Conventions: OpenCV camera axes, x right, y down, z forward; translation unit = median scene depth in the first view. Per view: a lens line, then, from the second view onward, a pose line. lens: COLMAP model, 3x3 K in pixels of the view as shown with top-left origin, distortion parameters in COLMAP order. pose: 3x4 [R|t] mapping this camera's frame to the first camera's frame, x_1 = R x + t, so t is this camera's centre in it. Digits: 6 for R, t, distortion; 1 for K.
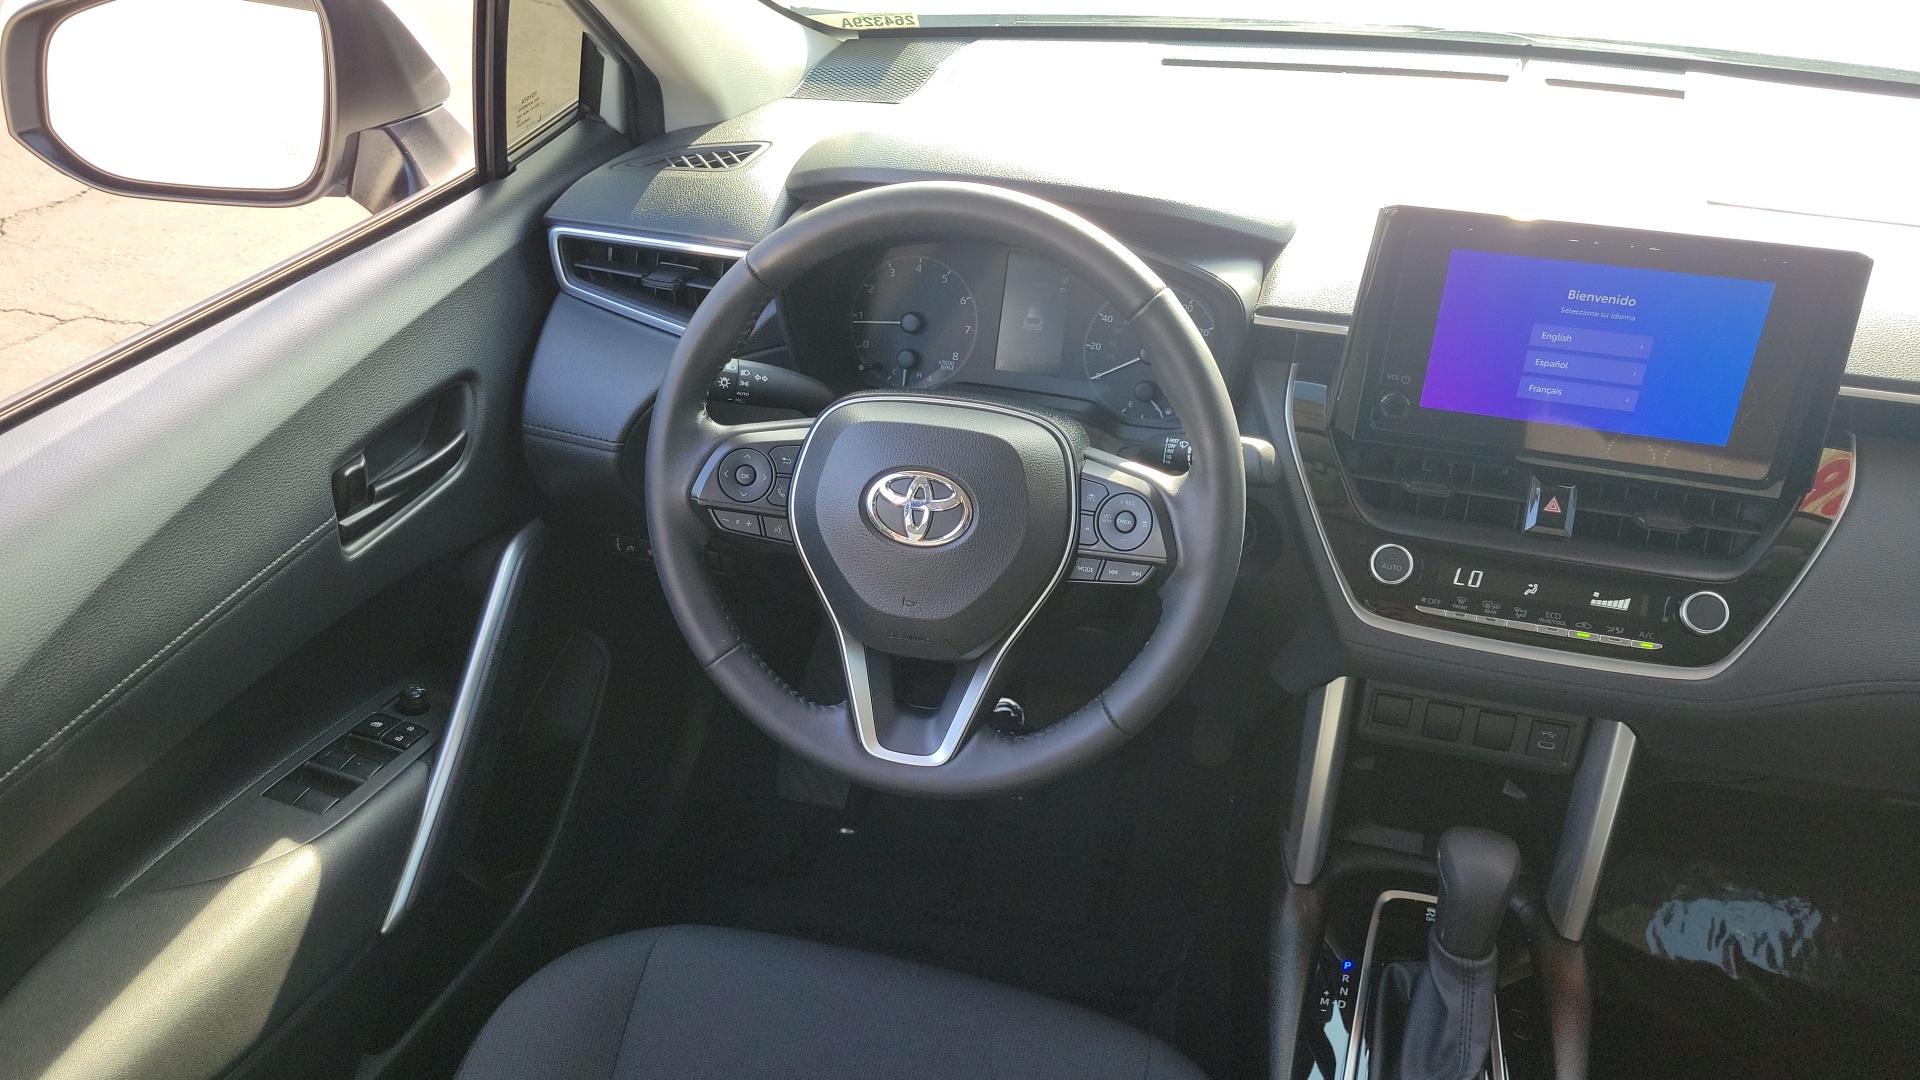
lens RADIAL K [[1464.6, 0, 969.1], [0, 1464.6, 555.7], [0, 0, 1]] dist [0.047704, -0.023168]
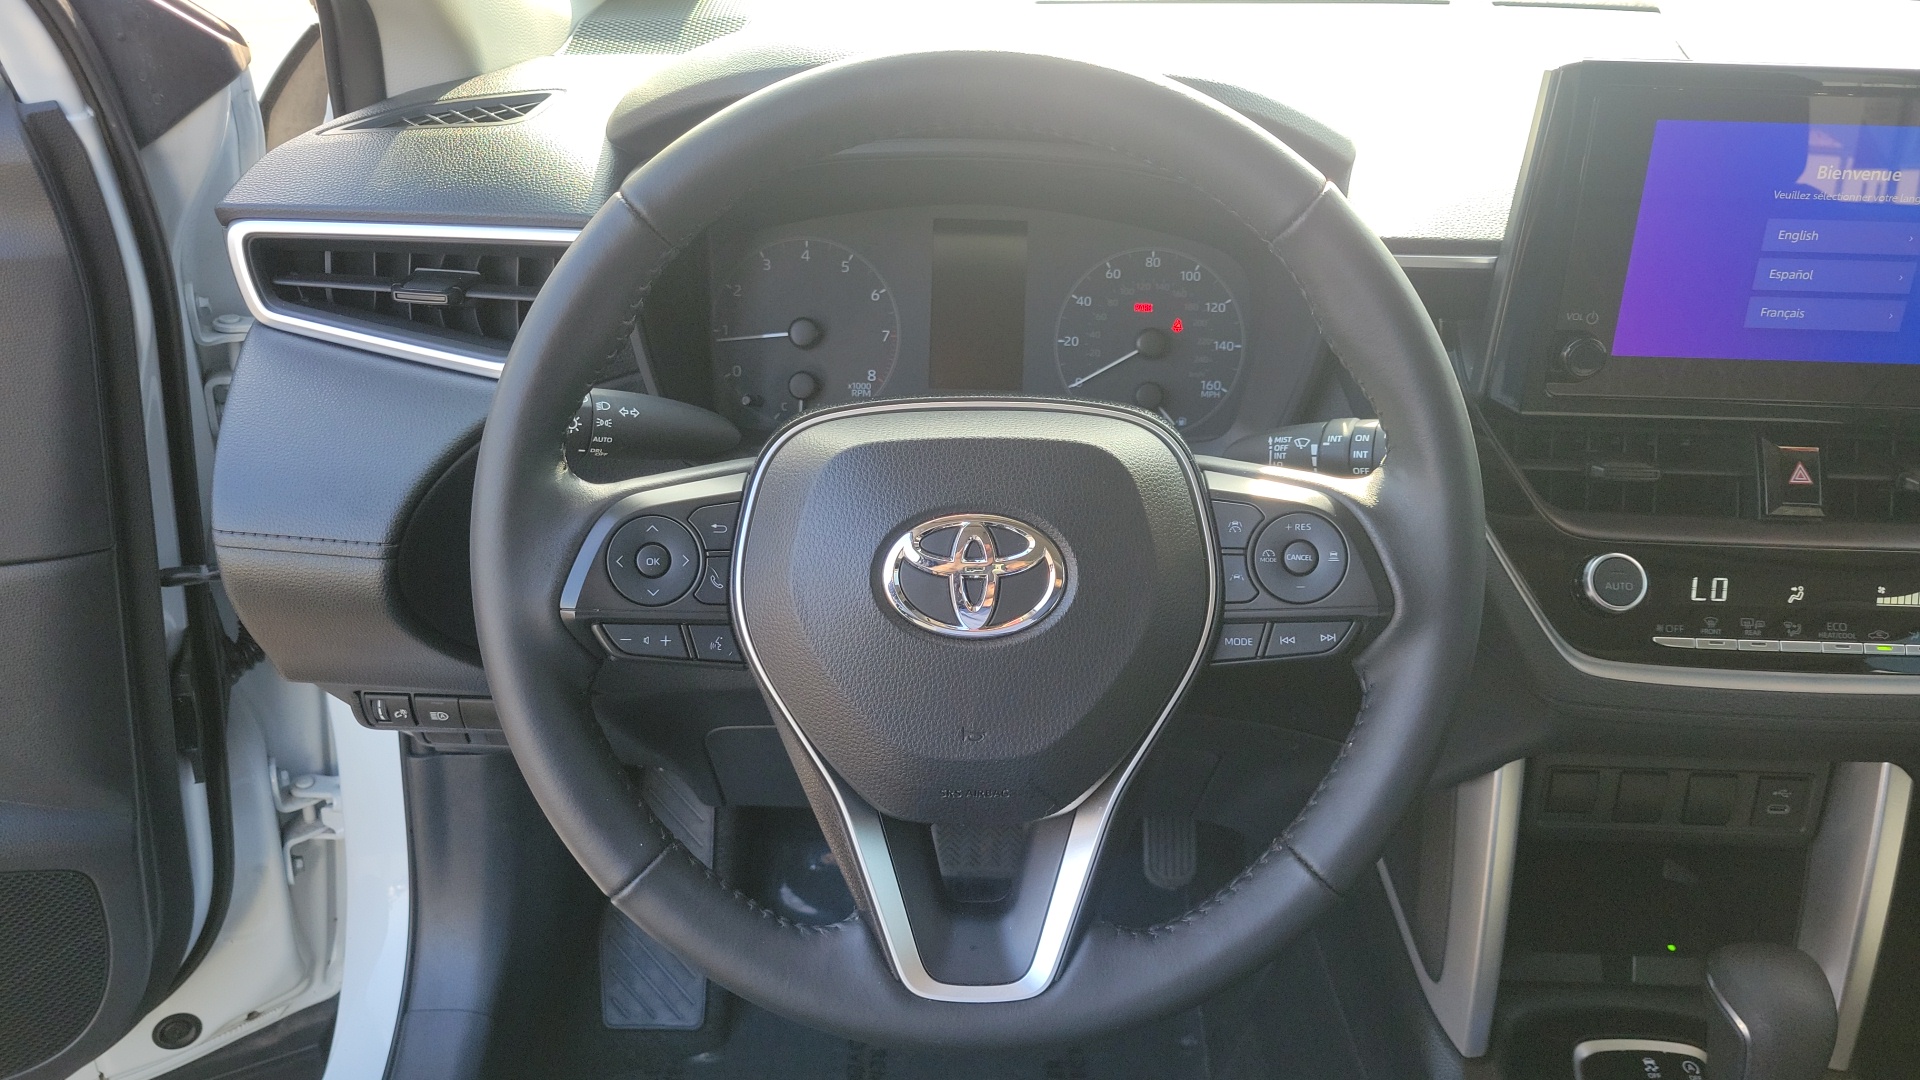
lens RADIAL K [[1464.6, 0, 974.8], [0, 1464.6, 546.2], [0, 0, 1]] dist [0.047704, -0.023168]
pose [[0.967756, -0.111827, 0.225704, -0.158027], [0.128894, 0.989699, -0.062304, -0.006264], [-0.216411, 0.089387, 0.972202, 0.387222]]
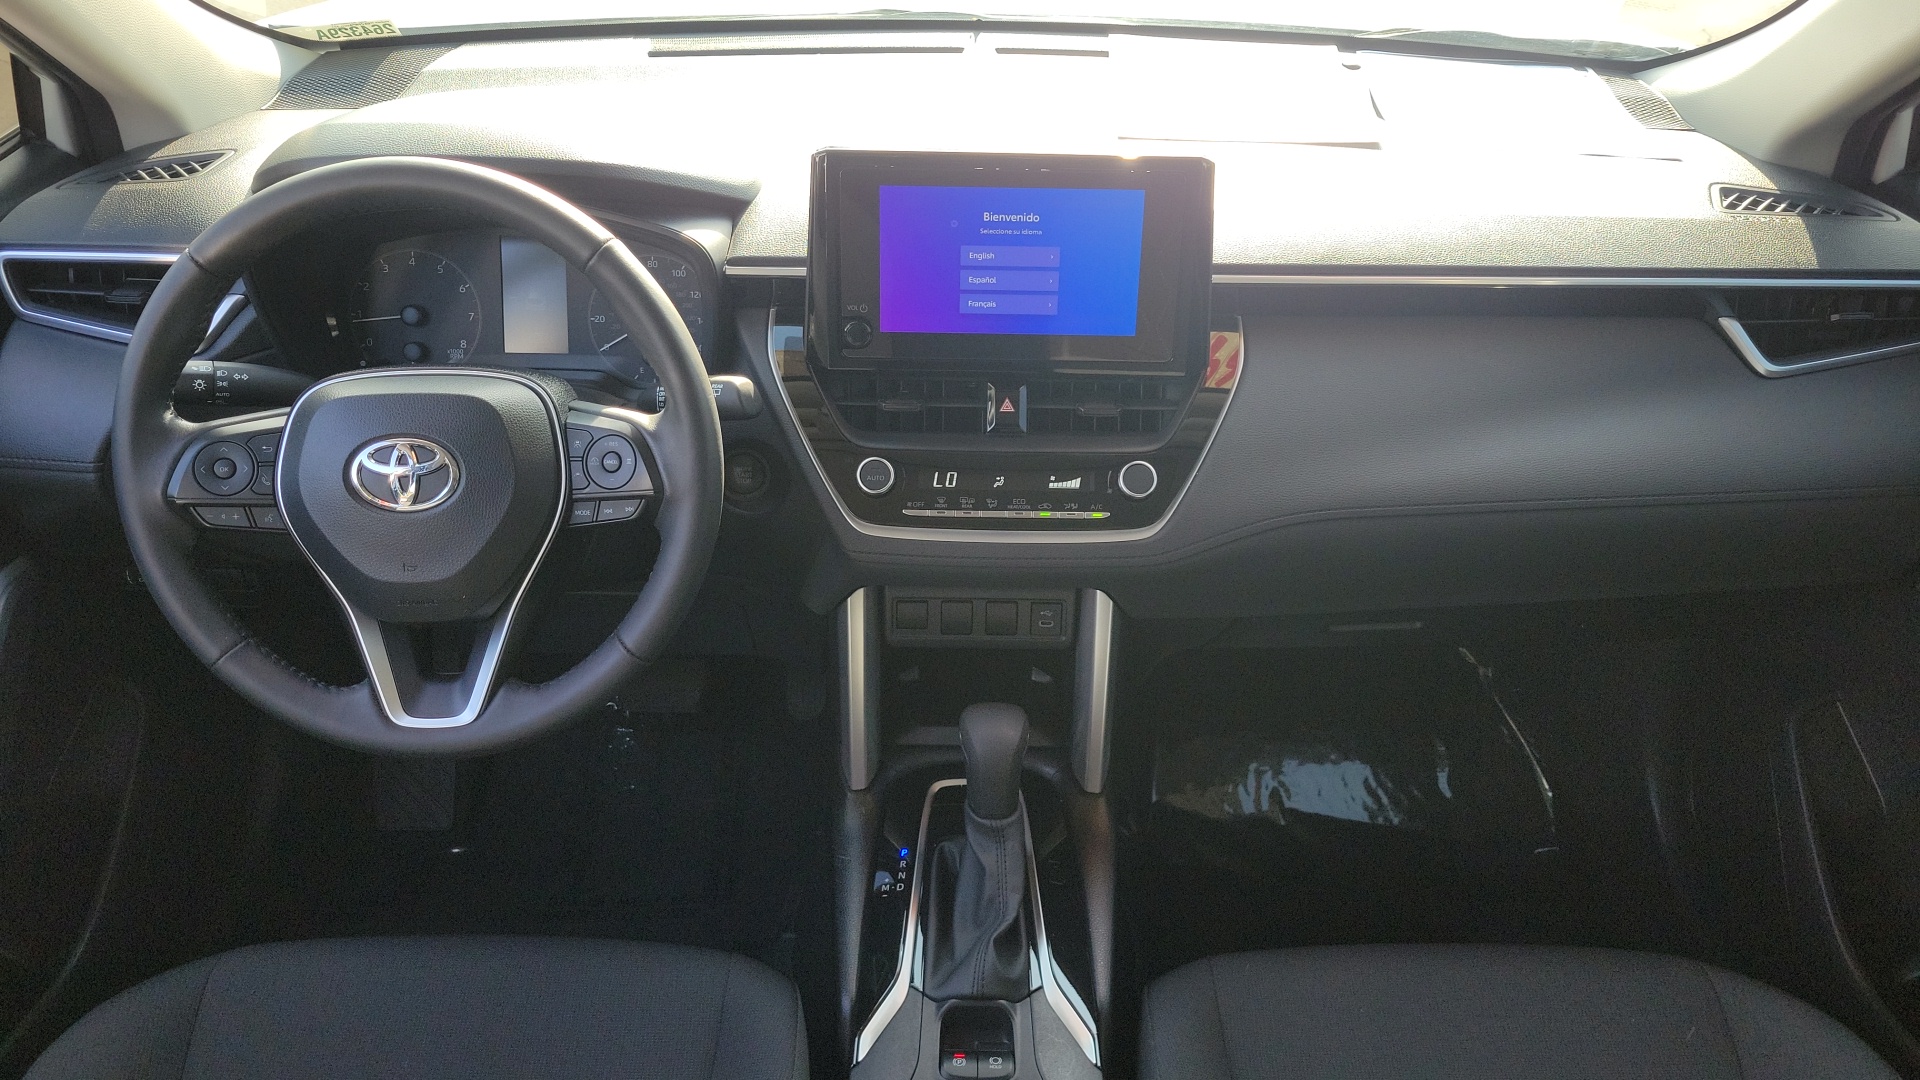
lens RADIAL K [[1464.6, 0, 969.6], [0, 1464.6, 551.0], [0, 0, 1]] dist [0.047704, -0.023168]
pose [[0.966495, -0.138765, 0.215942, 0.109986], [0.144000, 0.989540, -0.008624, 0.080959], [-0.212486, 0.039431, 0.976368, -0.084551]]
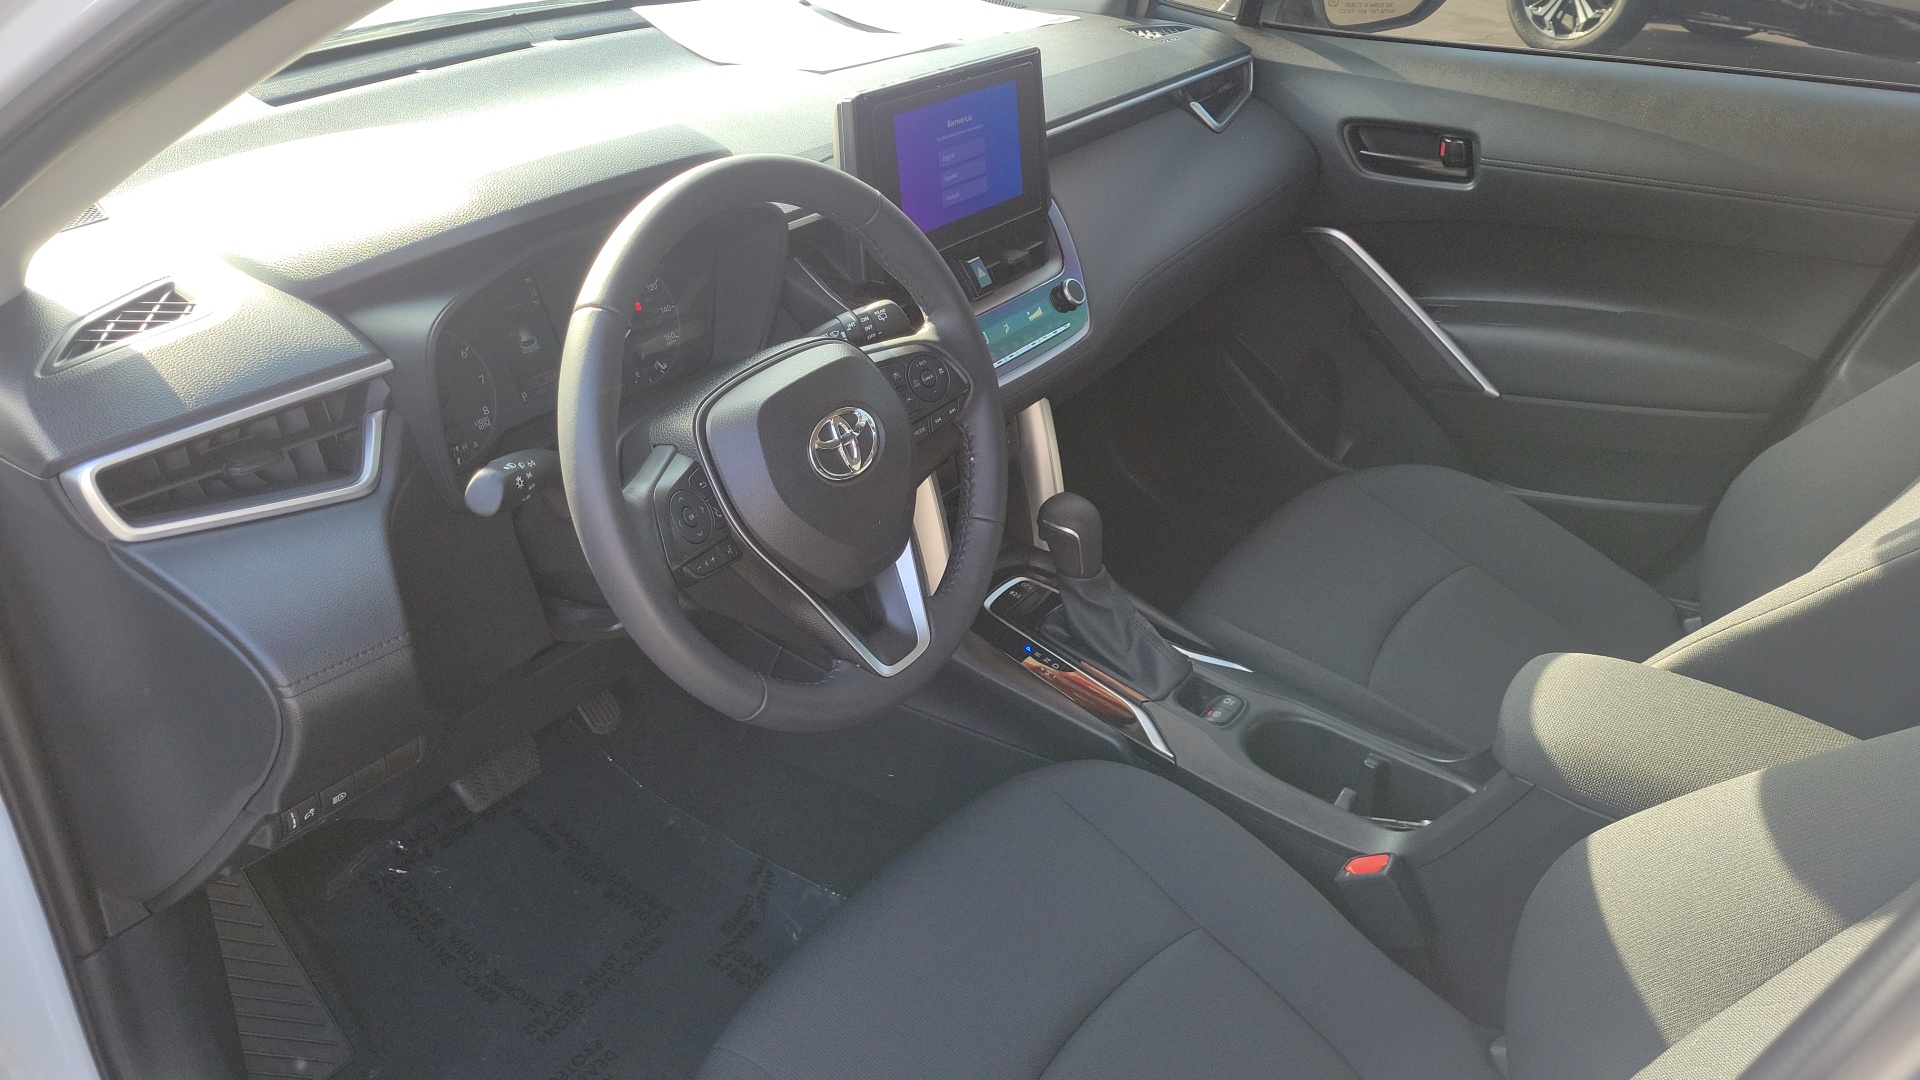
lens RADIAL K [[1464.6, 0, 969.5], [0, 1464.6, 552.9], [0, 0, 1]] dist [0.047704, -0.023168]
pose [[0.347476, -0.482679, 0.803916, -0.864768], [0.494337, 0.822818, 0.280361, -0.211350], [-0.796801, 0.299987, 0.524515, 0.349820]]
